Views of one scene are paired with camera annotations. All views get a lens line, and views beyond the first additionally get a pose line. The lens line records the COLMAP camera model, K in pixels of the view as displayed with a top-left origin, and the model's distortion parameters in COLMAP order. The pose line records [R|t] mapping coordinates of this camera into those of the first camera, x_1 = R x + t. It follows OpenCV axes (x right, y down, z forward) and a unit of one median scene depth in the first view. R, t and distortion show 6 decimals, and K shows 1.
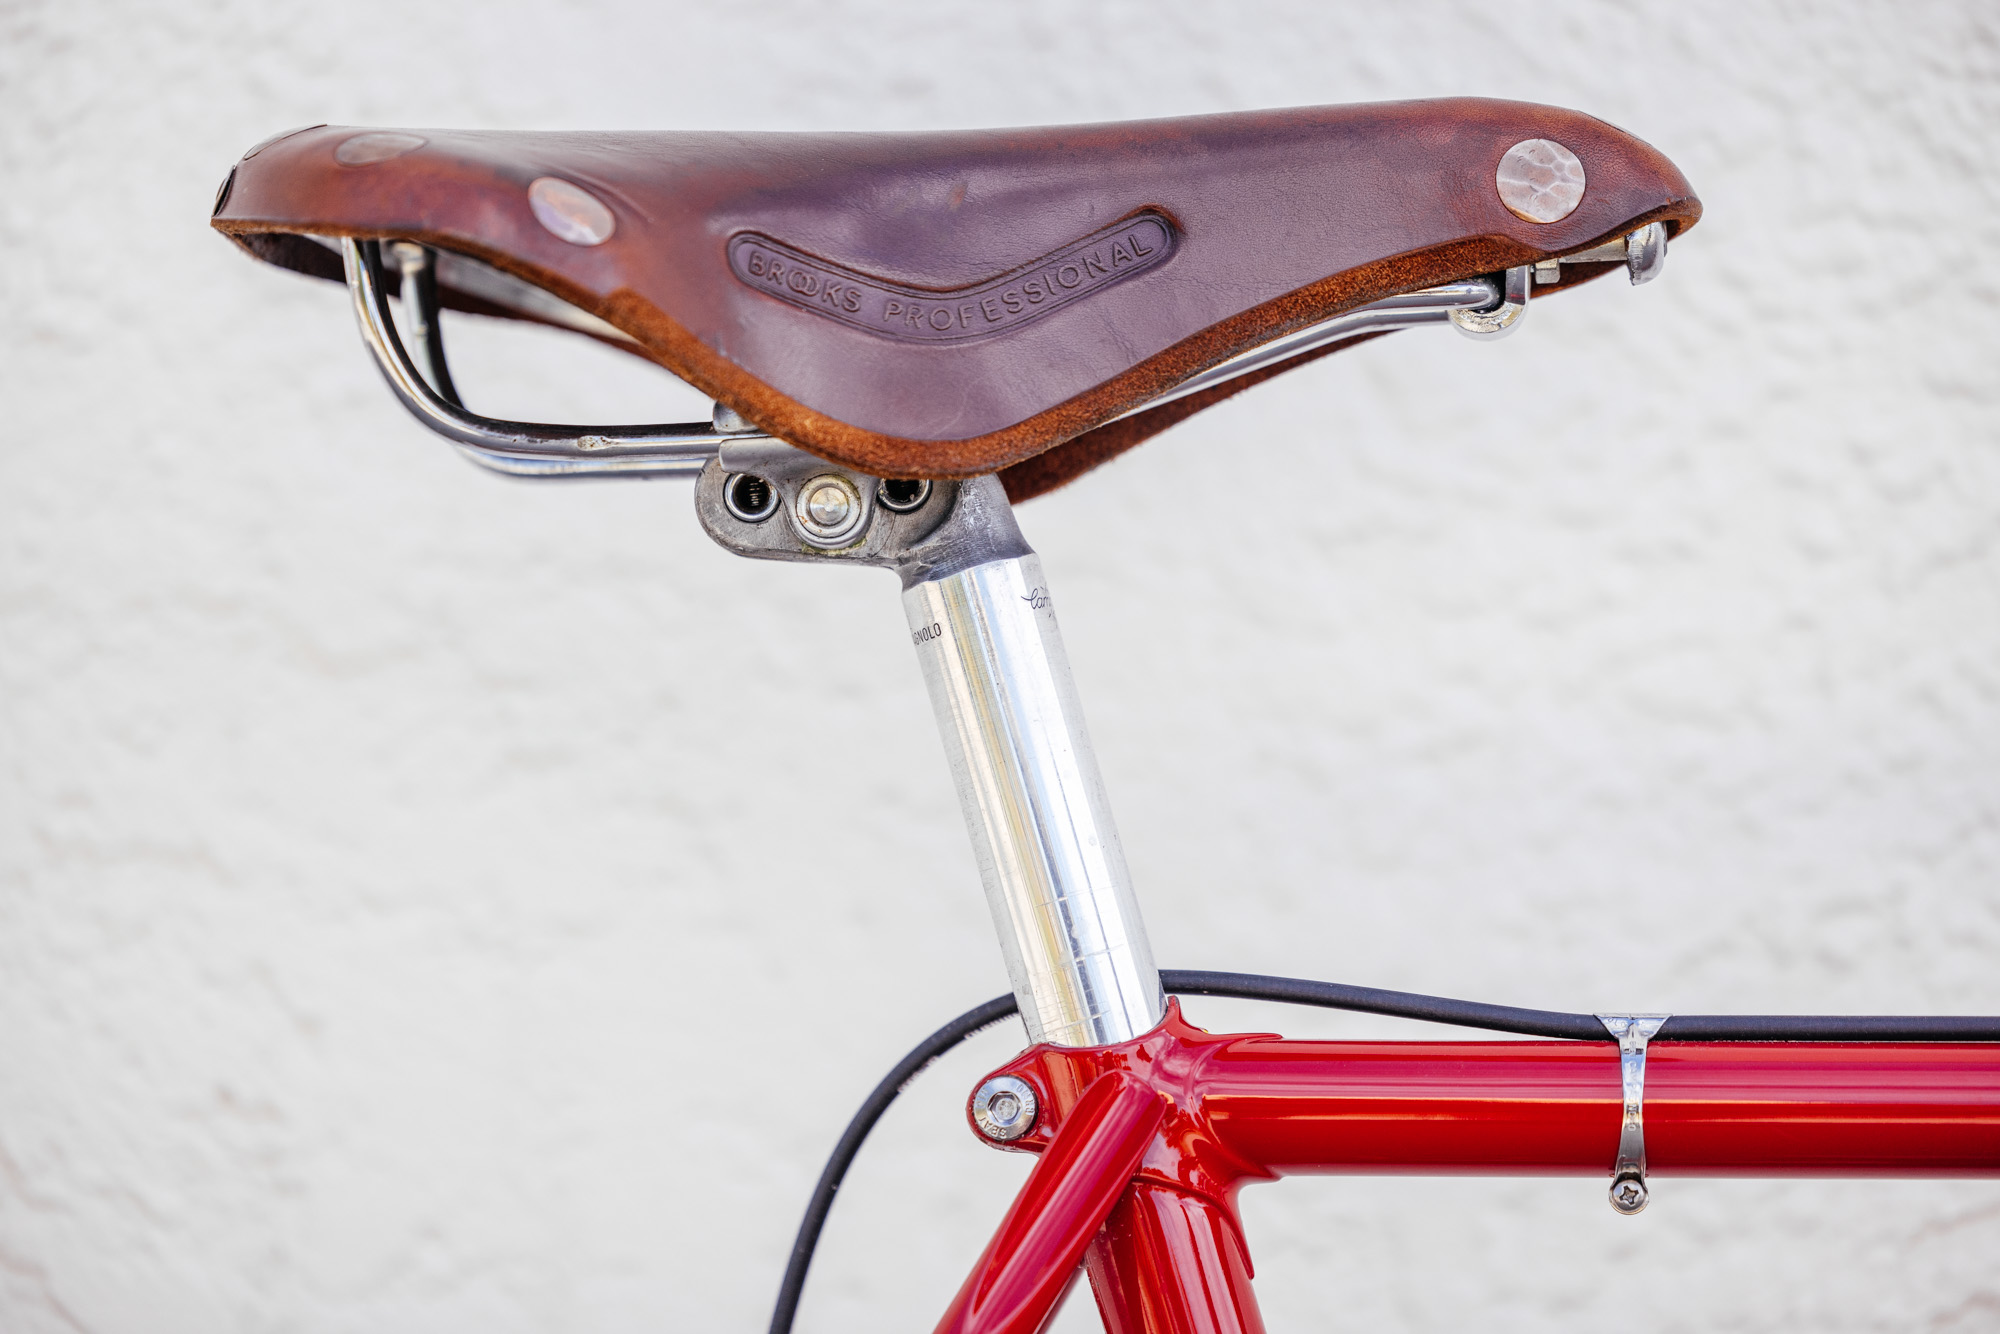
lens RADIAL K [[7541.3, 0, 1000.0], [0, 7541.3, 667.0], [0, 0, 1]] dist [0.718712, -48.186651]
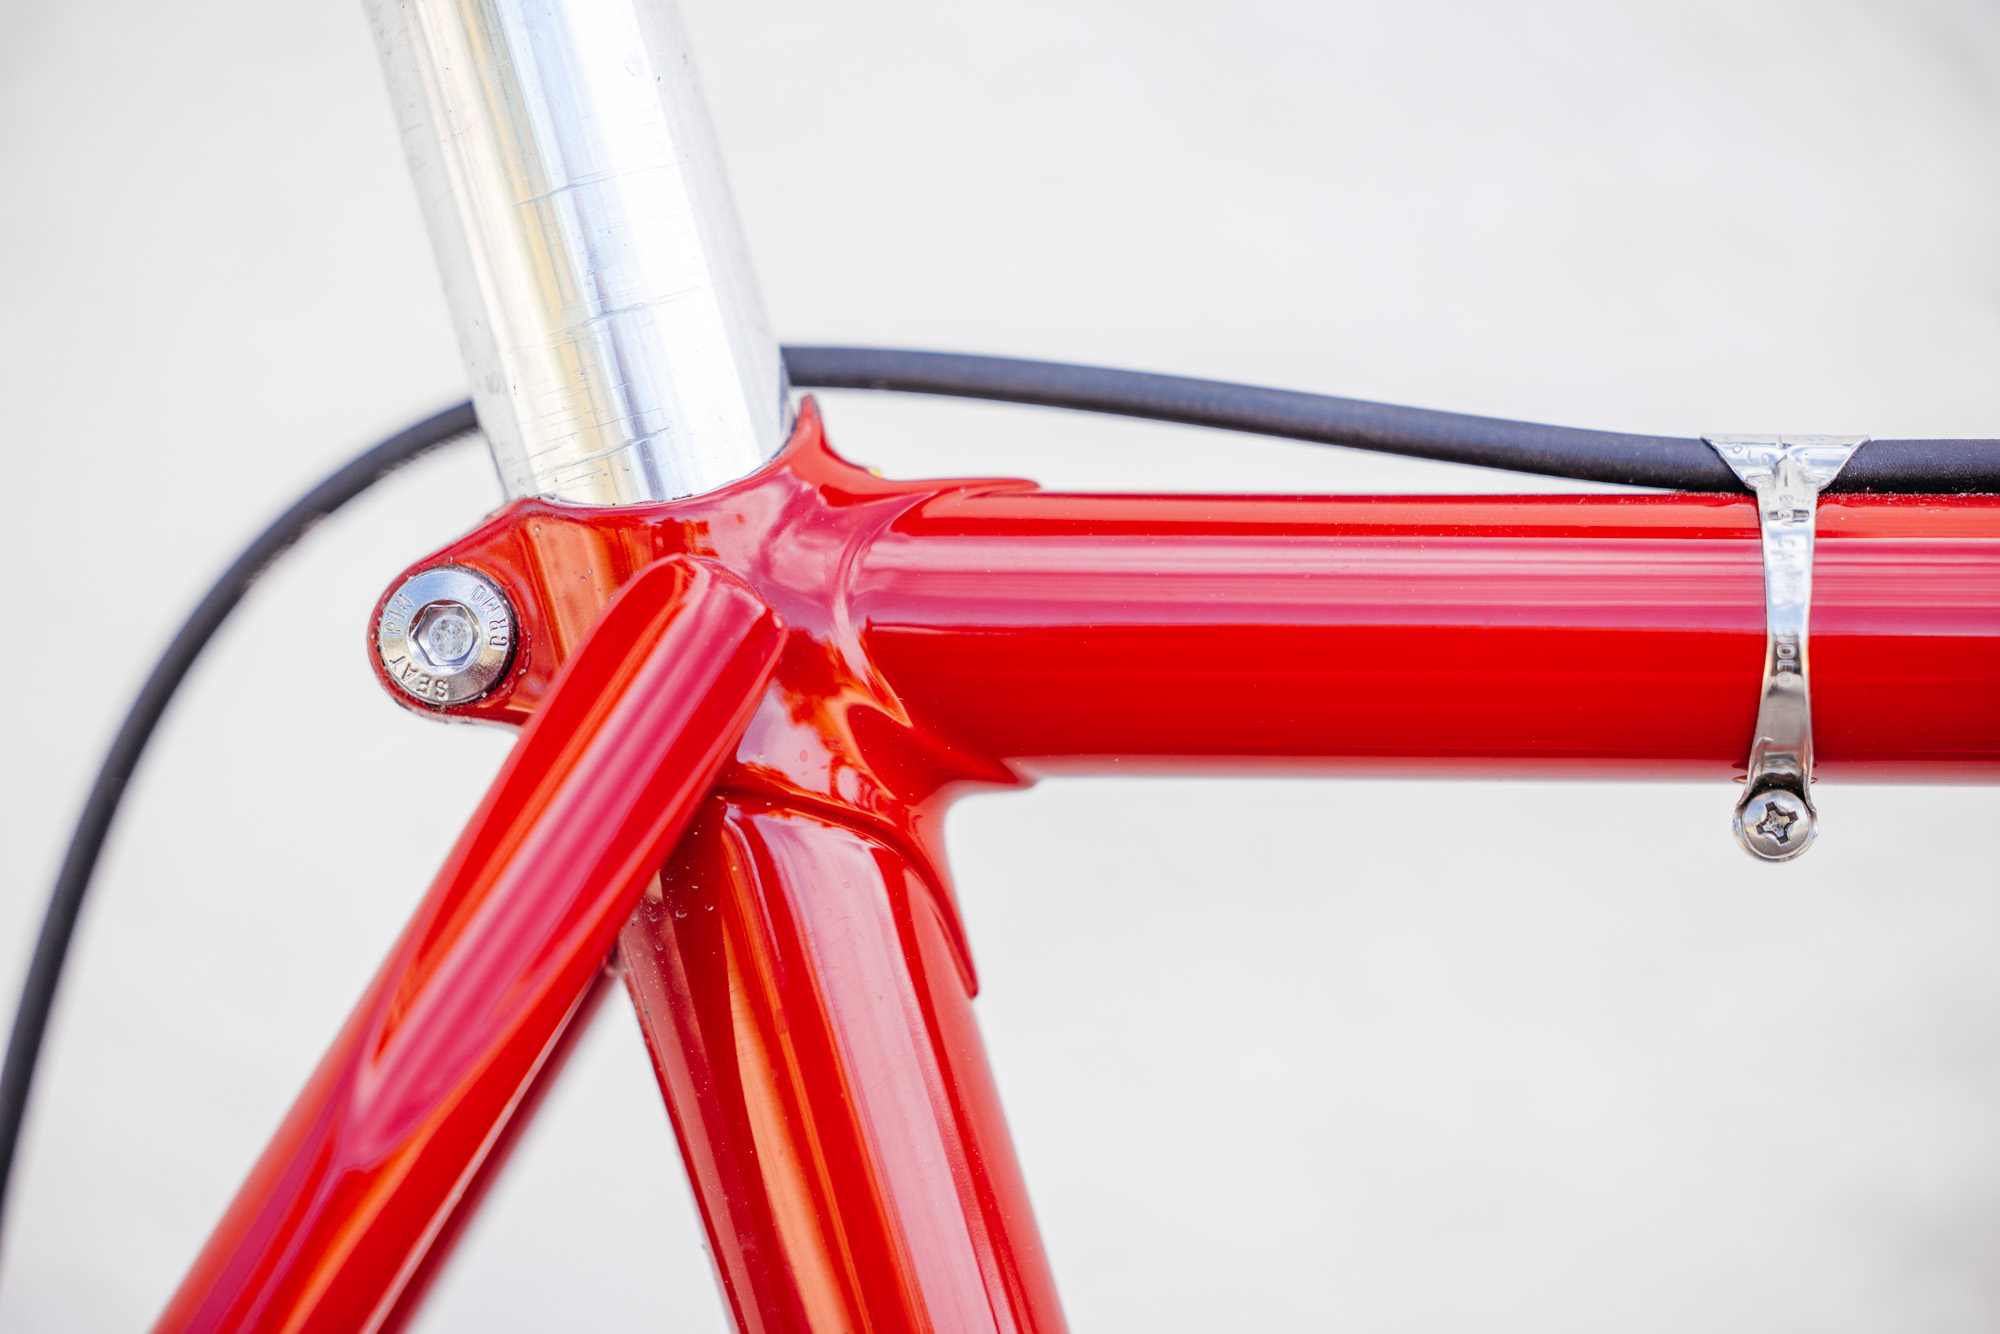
lens RADIAL K [[14467.4, 0, 1000.0], [0, 14467.4, 667.0], [0, 0, 1]] dist [0.077448, 78.020450]
pose [[0.999325, 0.001038, 0.036722, 0.001962], [-0.003294, 0.998106, 0.061437, 0.005171], [-0.036588, -0.061516, 0.997435, 0.105023]]
